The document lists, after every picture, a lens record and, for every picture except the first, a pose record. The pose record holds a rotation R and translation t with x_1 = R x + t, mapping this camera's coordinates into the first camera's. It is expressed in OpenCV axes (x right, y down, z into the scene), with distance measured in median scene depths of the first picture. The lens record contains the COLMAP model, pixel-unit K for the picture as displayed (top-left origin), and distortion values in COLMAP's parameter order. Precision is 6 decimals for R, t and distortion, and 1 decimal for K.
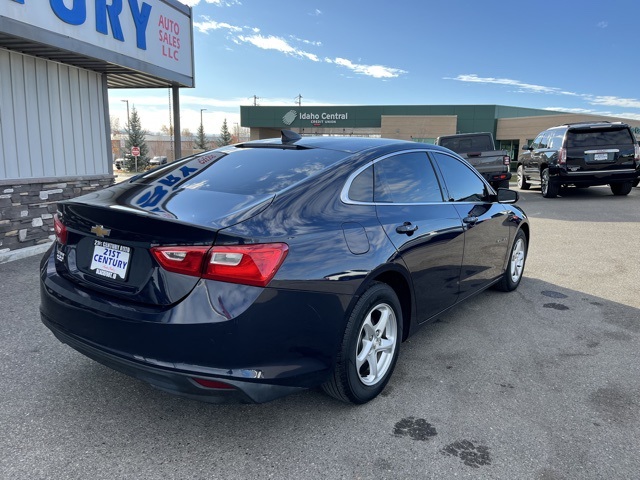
lens RADIAL K [[479.4, 0, 324.0], [0, 479.4, 242.2], [0, 0, 1]] dist [0.070431, -0.097210]
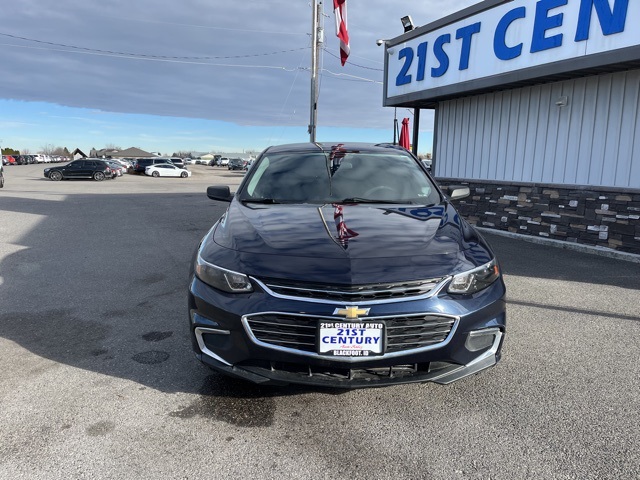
lens RADIAL K [[480.3, 0, 307.2], [0, 480.3, 248.6], [0, 0, 1]] dist [0.046714, -0.084264]
pose [[-0.822674, 0.071671, -0.563978, 0.549780], [-0.127239, 0.943645, 0.305522, -0.211848], [0.554092, 0.323105, -0.767193, 1.309021]]
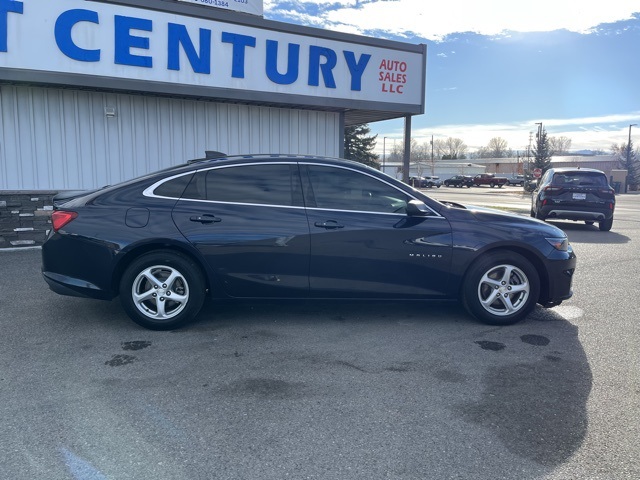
lens RADIAL K [[484.3, 0, 323.2], [0, 484.3, 234.7], [0, 0, 1]] dist [0.071772, -0.099995]
pose [[0.650165, 0.085359, -0.754983, 0.701350], [-0.131687, 0.991290, -0.001329, -0.012750], [0.748294, 0.100286, 0.655743, 0.167349]]
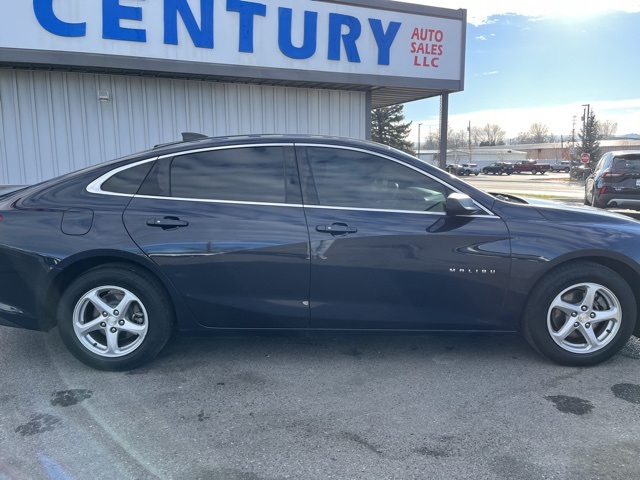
lens RADIAL K [[484.3, 0, 323.2], [0, 484.3, 234.7], [0, 0, 1]] dist [0.071772, -0.099995]
pose [[0.595778, 0.096073, -0.797383, 0.576672], [-0.123106, 0.992011, 0.027542, -0.034807], [0.793658, 0.081754, 0.602845, 0.312337]]
